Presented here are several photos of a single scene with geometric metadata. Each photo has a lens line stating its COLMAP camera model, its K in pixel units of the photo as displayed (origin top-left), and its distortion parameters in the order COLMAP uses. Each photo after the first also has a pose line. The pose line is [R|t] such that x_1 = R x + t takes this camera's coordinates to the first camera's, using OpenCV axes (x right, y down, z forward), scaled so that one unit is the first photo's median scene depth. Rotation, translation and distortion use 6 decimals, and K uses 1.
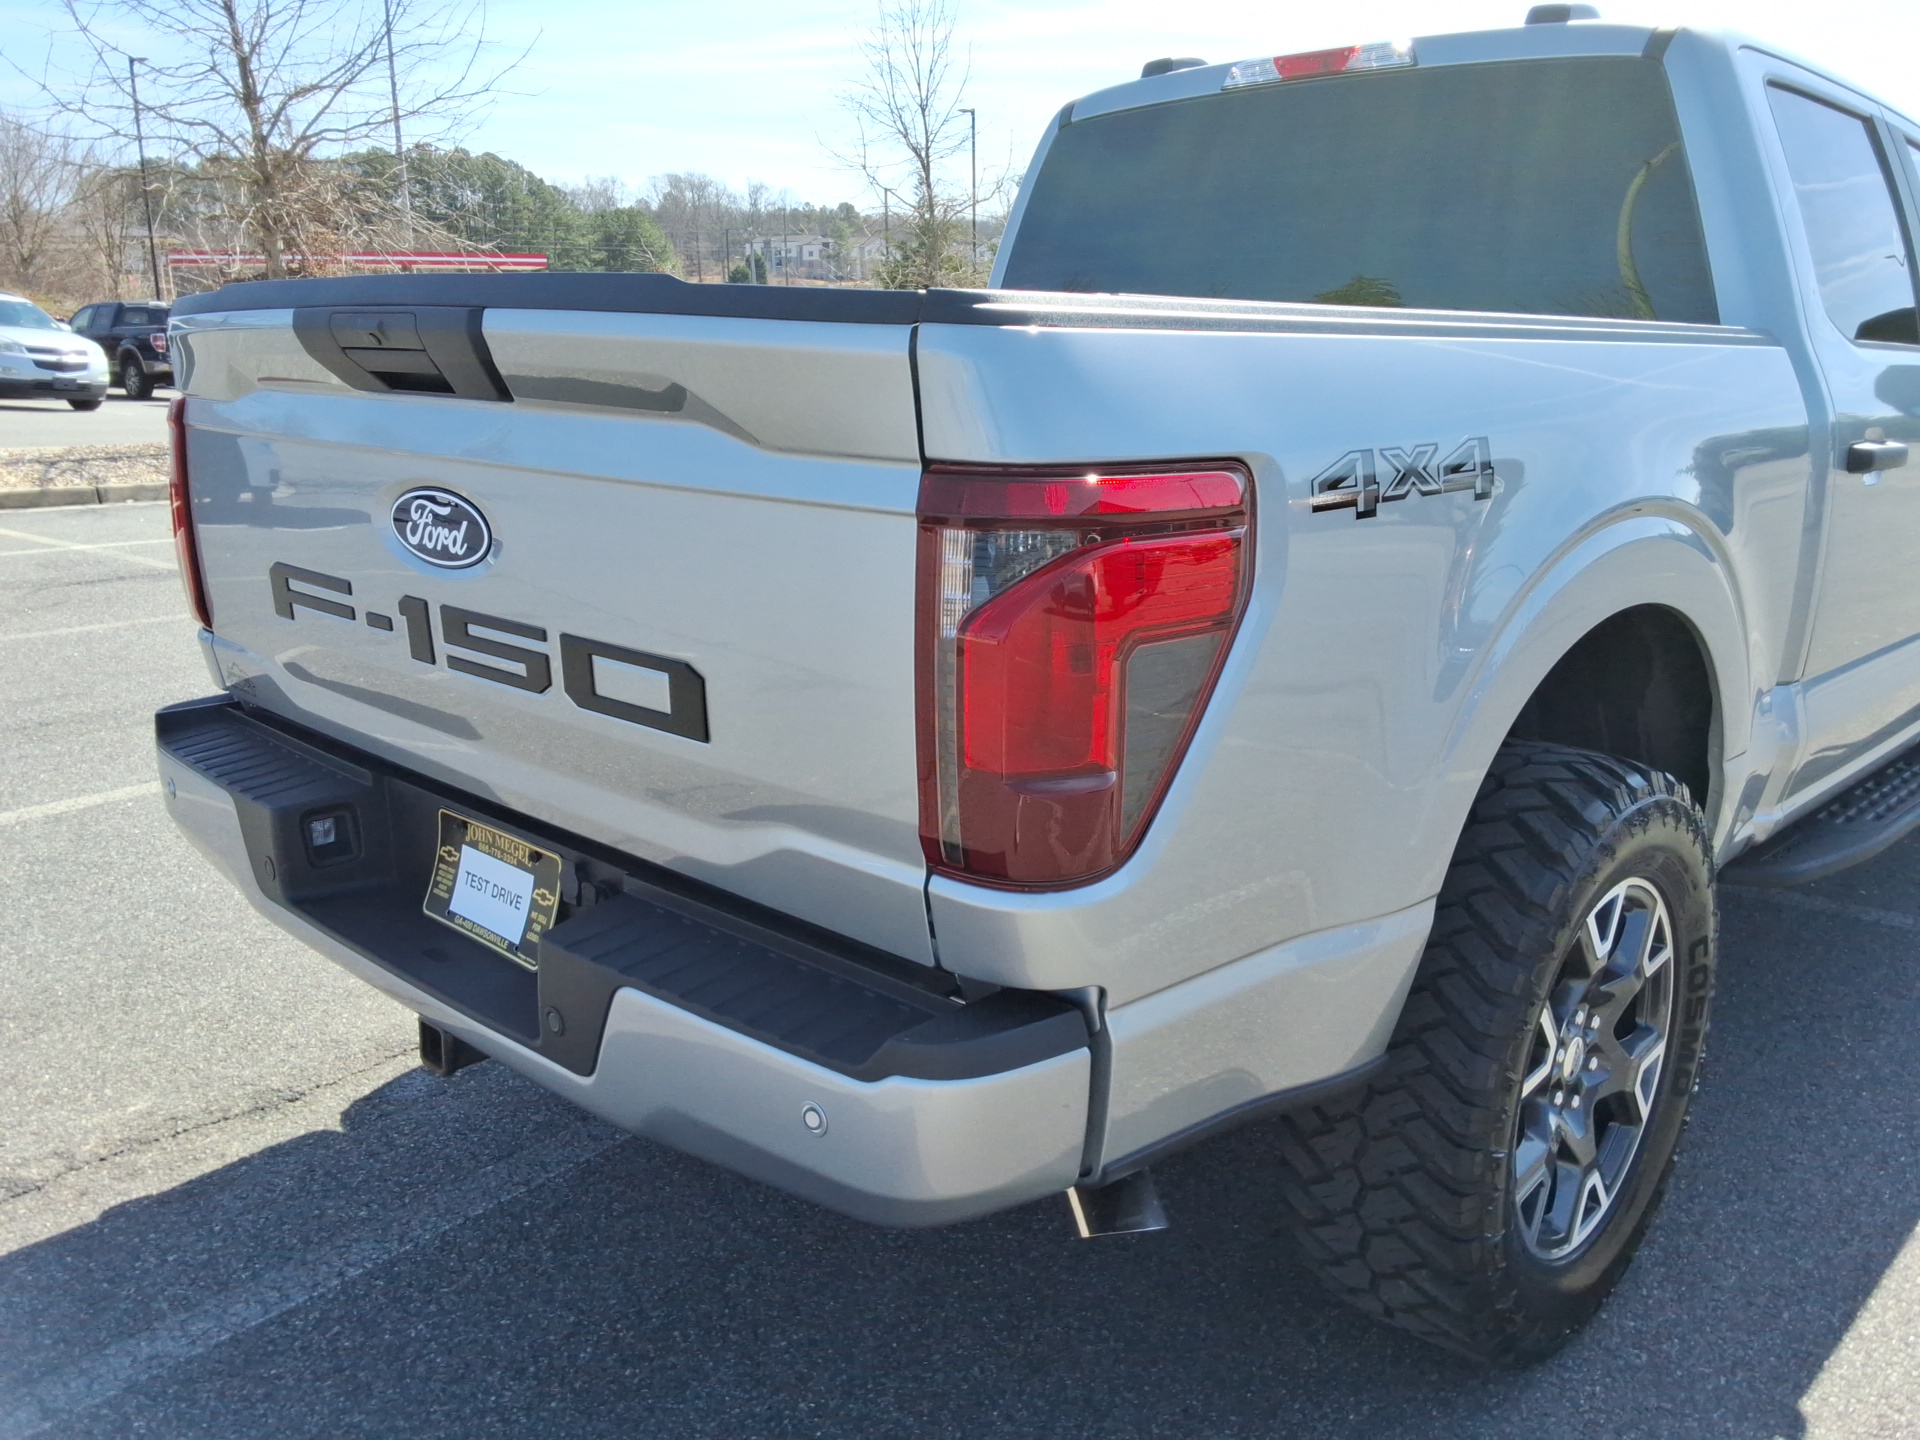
lens RADIAL K [[1552.6, 0, 983.3], [0, 1552.6, 709.9], [0, 0, 1]] dist [0.109254, -0.169318]
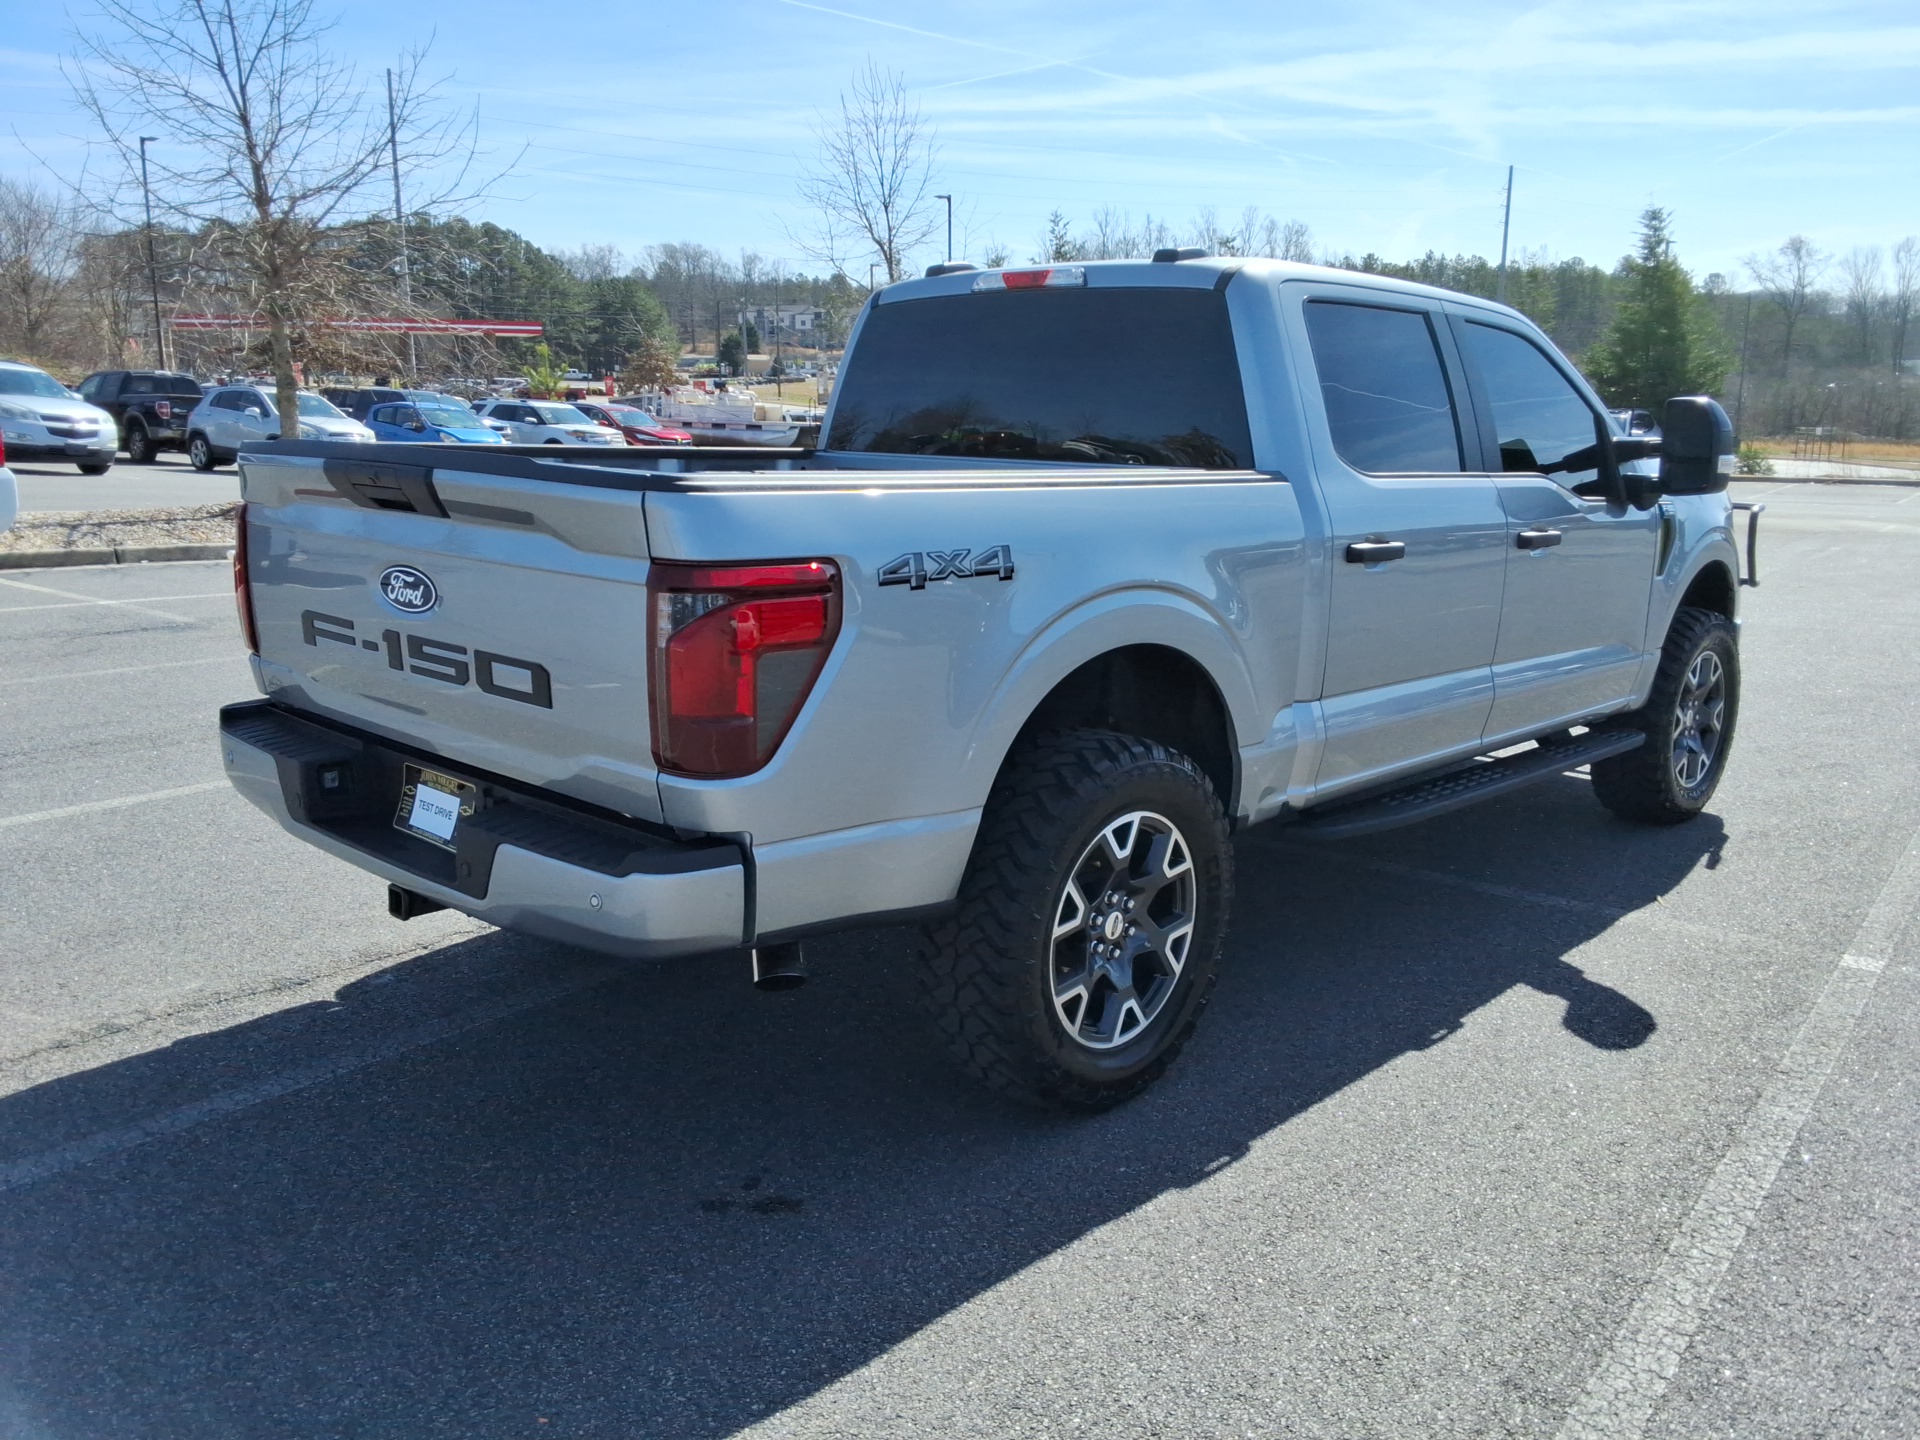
lens RADIAL K [[1552.6, 0, 987.9], [0, 1552.6, 704.7], [0, 0, 1]] dist [0.109254, -0.169318]
pose [[0.999916, 0.008559, 0.009698, 0.224070], [-0.008124, 0.998995, -0.044086, 0.066182], [-0.010066, 0.044003, 0.998981, -0.587854]]
